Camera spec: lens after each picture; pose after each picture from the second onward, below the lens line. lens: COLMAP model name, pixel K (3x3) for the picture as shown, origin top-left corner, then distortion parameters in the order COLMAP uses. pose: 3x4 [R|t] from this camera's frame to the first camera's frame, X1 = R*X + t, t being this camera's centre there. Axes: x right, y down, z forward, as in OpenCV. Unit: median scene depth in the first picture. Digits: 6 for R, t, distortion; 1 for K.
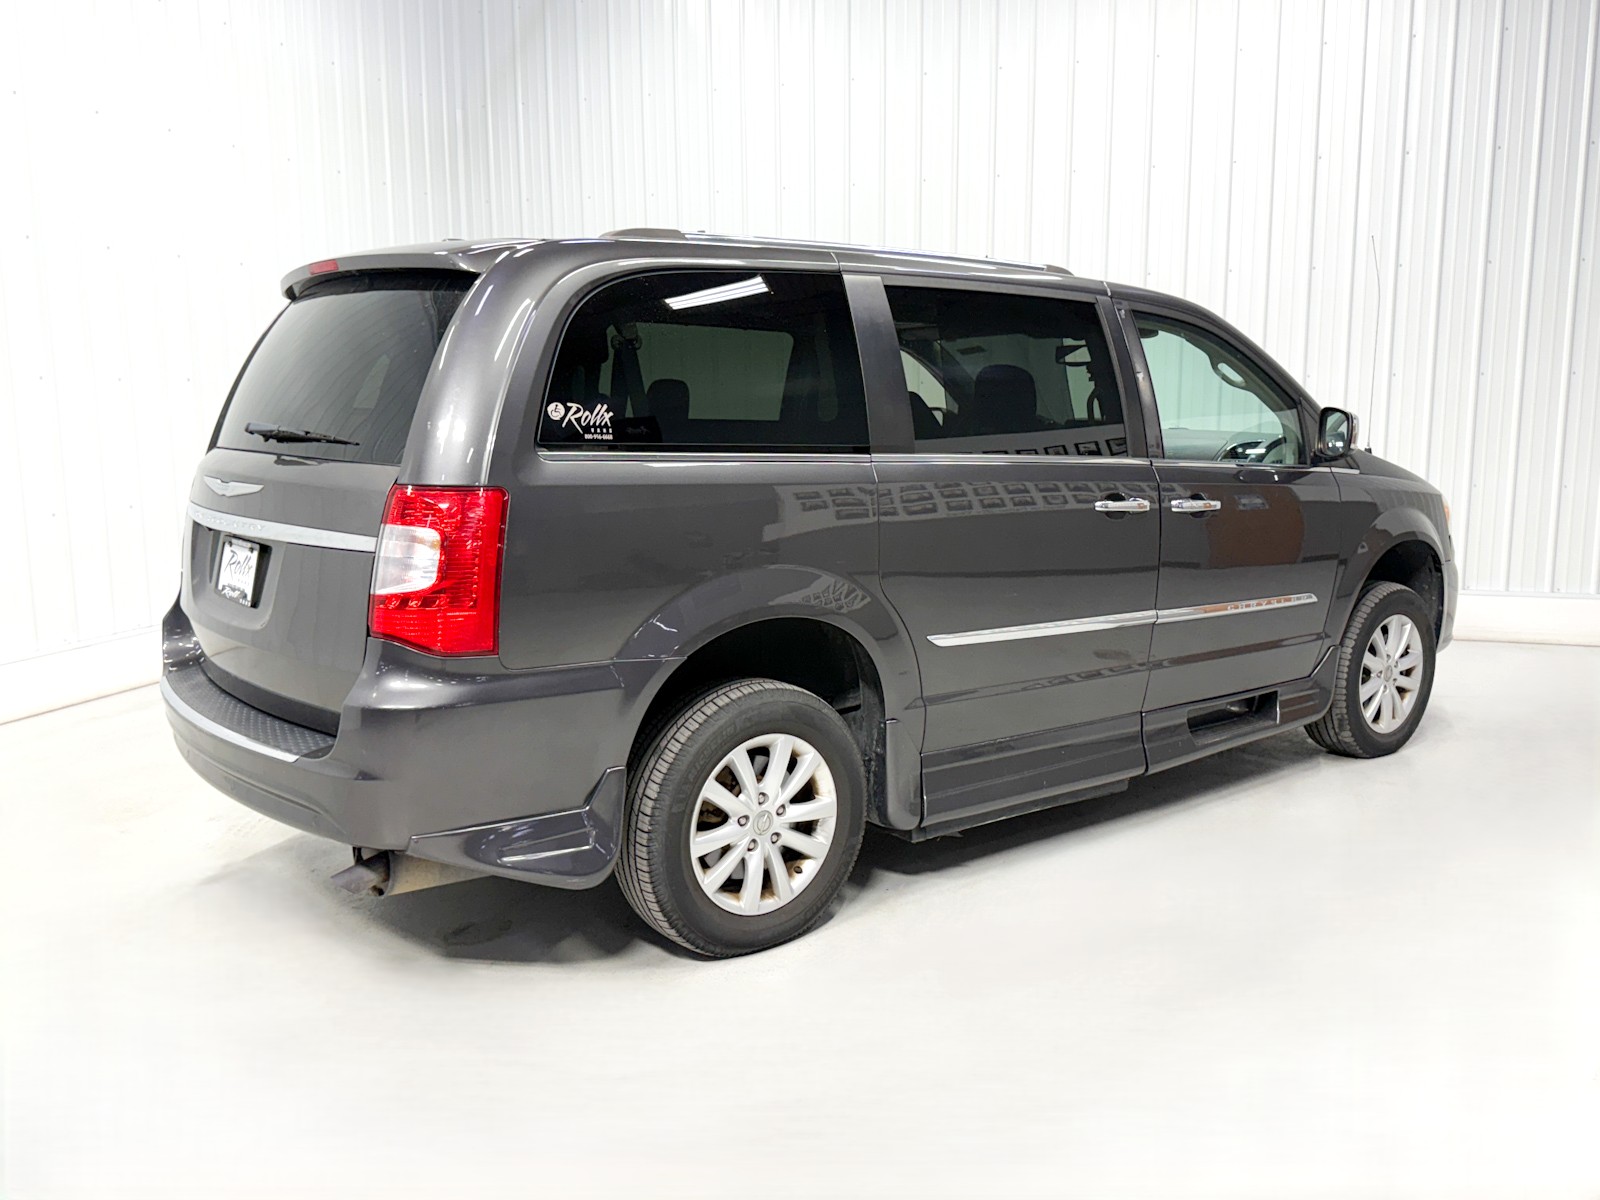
lens RADIAL K [[1320.7, 0, 800.0], [0, 1320.7, 600.0], [0, 0, 1]] dist [0.089040, -0.173559]
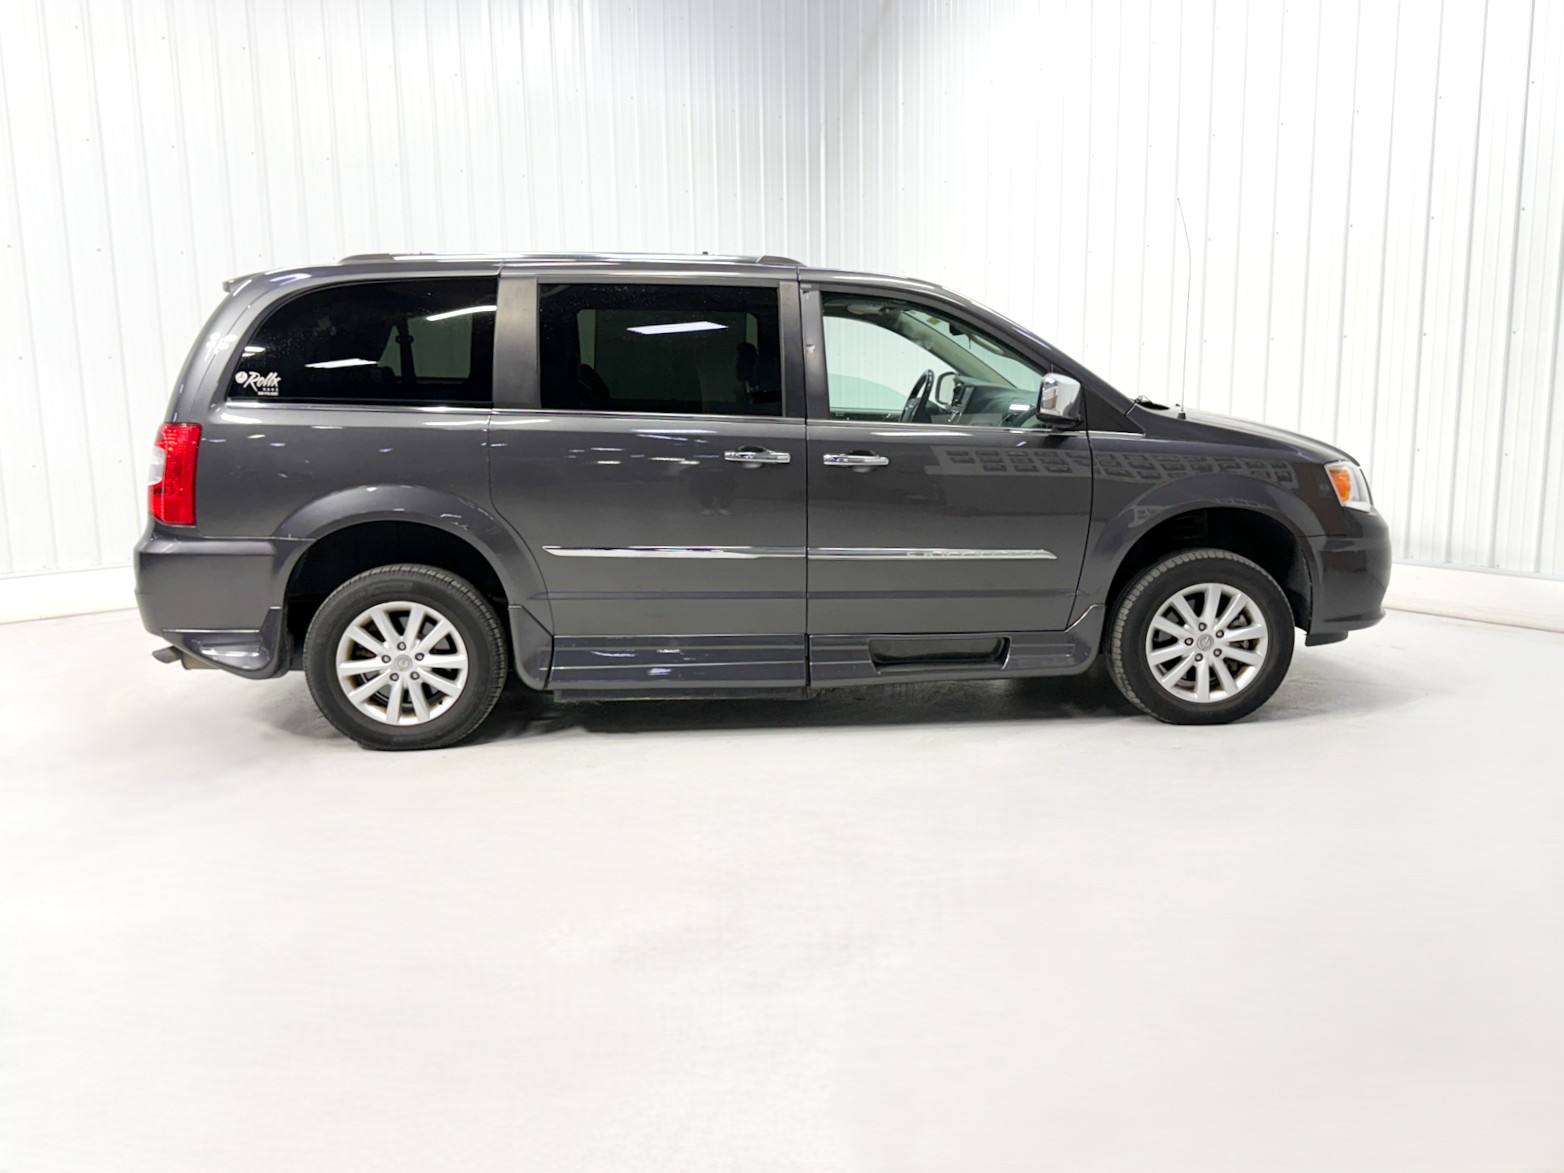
lens RADIAL K [[1280.7, 0, 782.0], [0, 1280.7, 586.5], [0, 0, 1]] dist [0.053642, -0.004583]
pose [[0.834606, 0.084094, -0.544391, 0.987529], [-0.073984, 0.996437, 0.040498, -0.002393], [0.545857, 0.006476, 0.837853, 0.042886]]
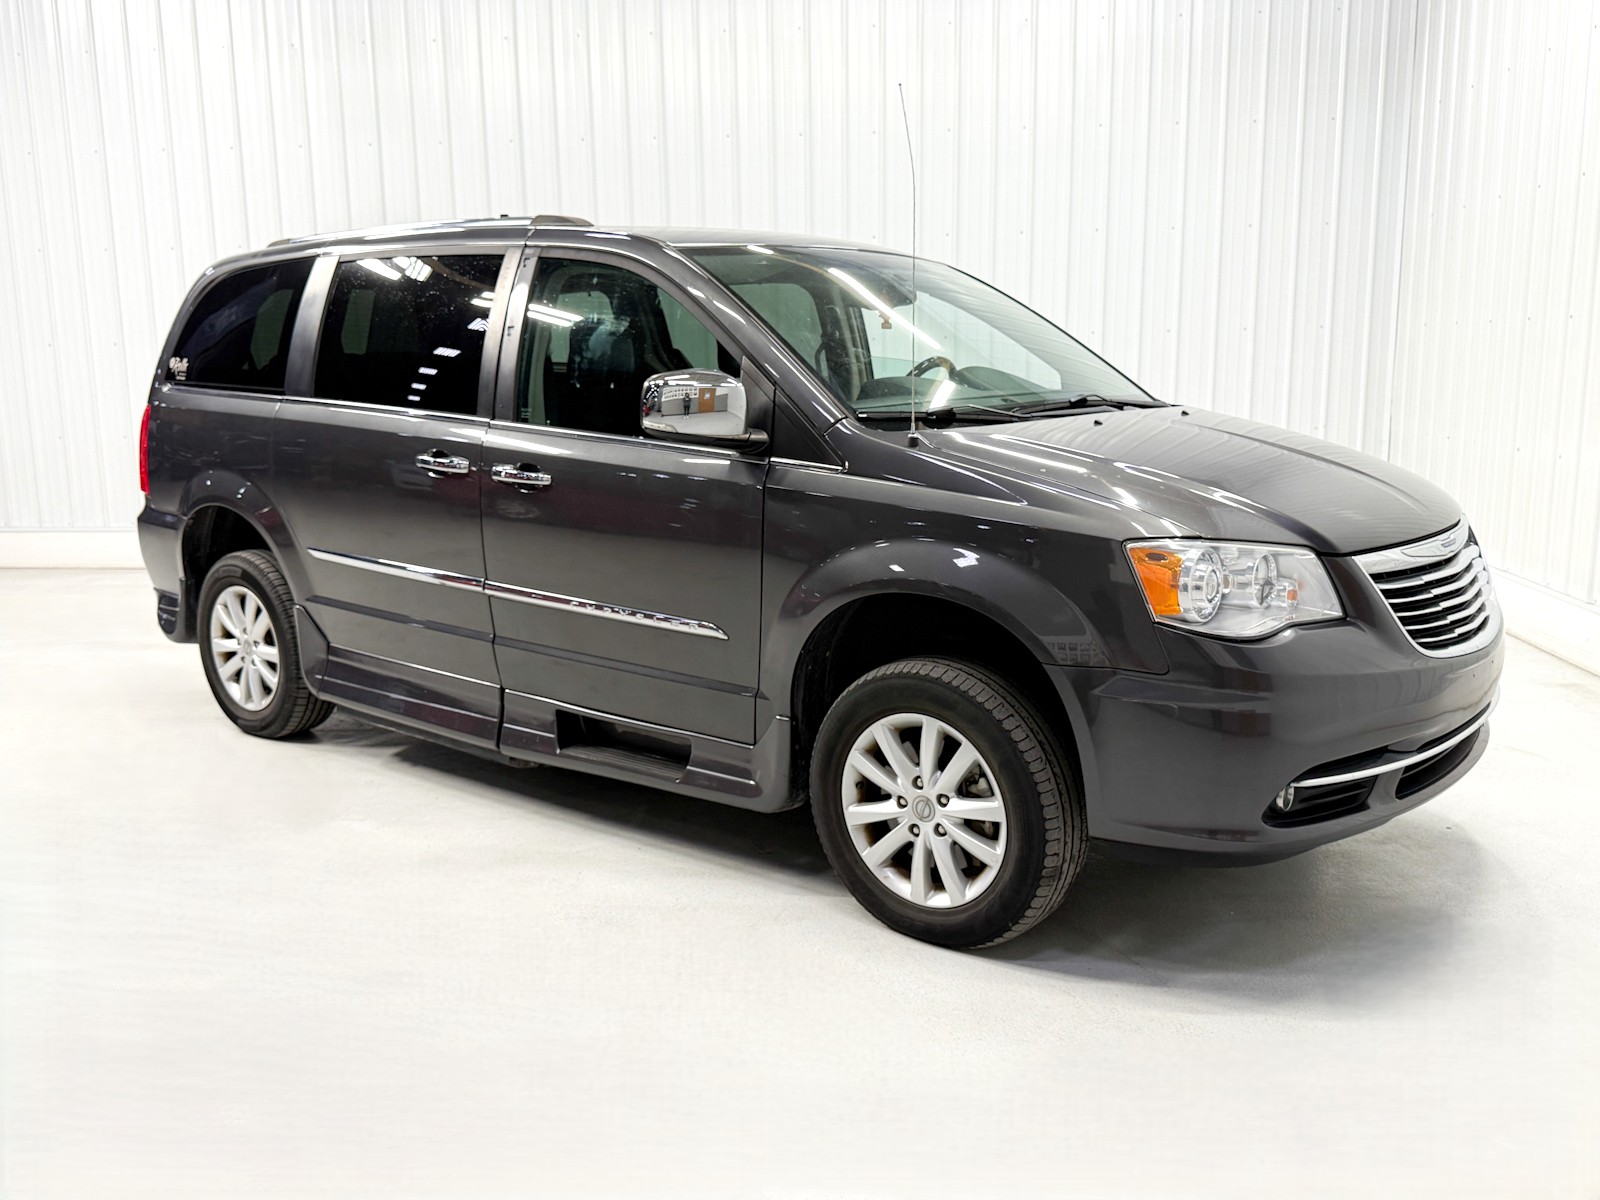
lens RADIAL K [[1320.7, 0, 800.0], [0, 1320.7, 600.0], [0, 0, 1]] dist [0.089040, -0.173559]
pose [[0.257622, 0.178117, -0.949687, 1.384702], [-0.131312, 0.980198, 0.148218, -0.166765], [0.957282, 0.086521, 0.275909, 1.085596]]
